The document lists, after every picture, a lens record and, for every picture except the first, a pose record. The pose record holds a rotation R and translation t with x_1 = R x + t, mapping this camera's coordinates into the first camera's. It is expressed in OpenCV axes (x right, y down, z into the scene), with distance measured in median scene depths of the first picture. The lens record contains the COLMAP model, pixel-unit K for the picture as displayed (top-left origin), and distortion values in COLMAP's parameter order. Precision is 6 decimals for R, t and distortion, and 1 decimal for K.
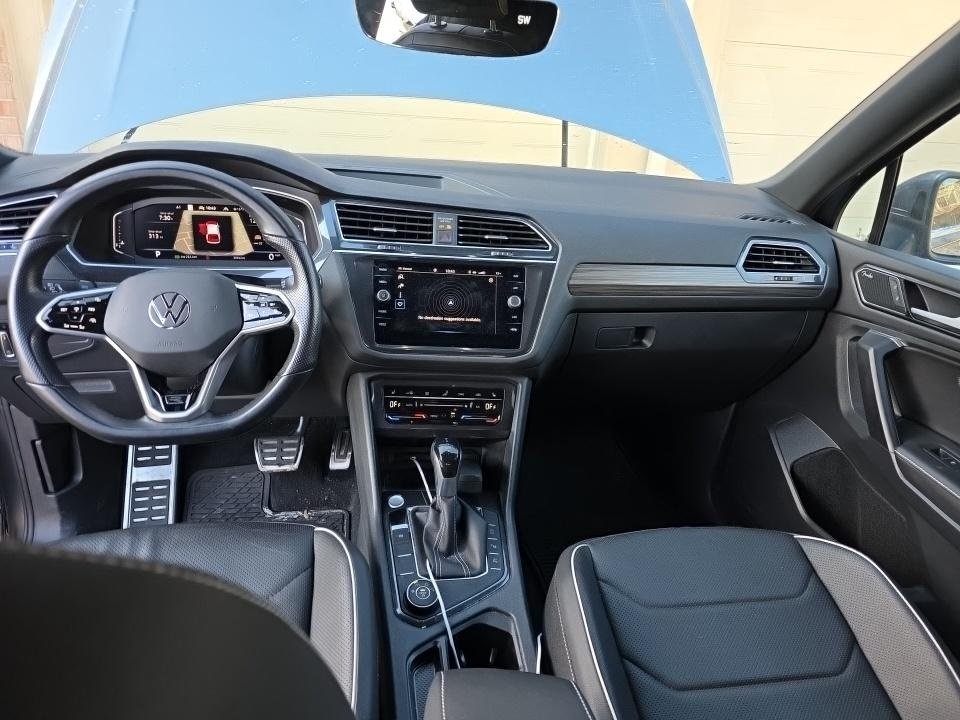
lens RADIAL K [[671.8, 0, 480.0], [0, 671.8, 360.0], [0, 0, 1]] dist [0.106288, -0.061227]
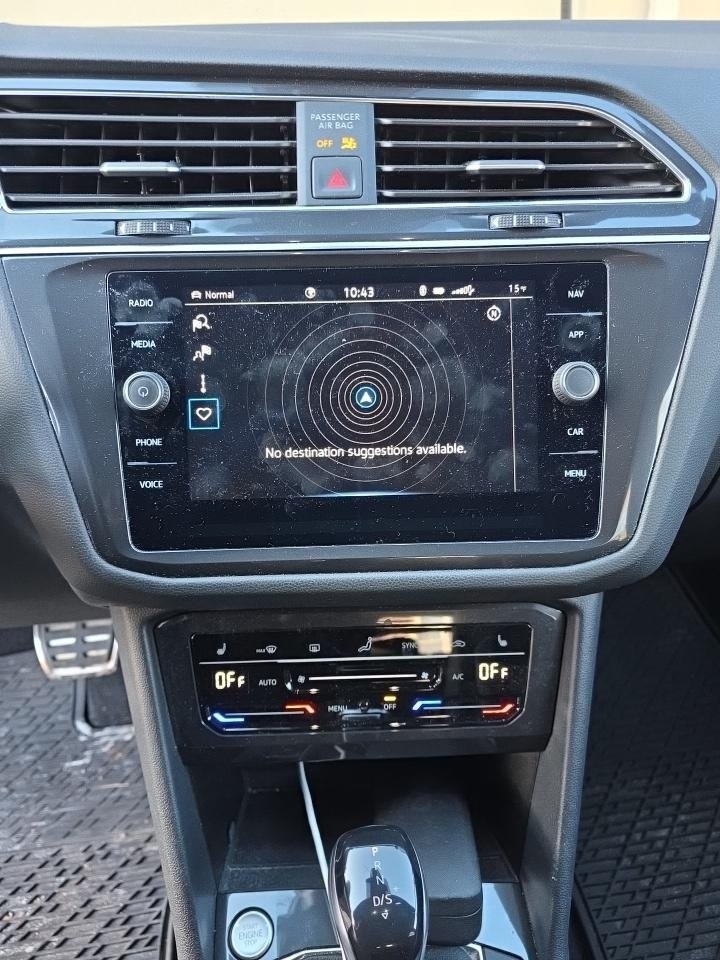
lens RADIAL K [[685.9, 0, 355.2], [0, 685.9, 497.1], [0, 0, 1]] dist [0.000673, -0.001657]
pose [[0.995429, -0.042608, -0.085476, -0.023018], [0.057038, 0.983054, 0.174215, -0.093543], [0.076605, -0.178294, 0.980991, 0.667641]]
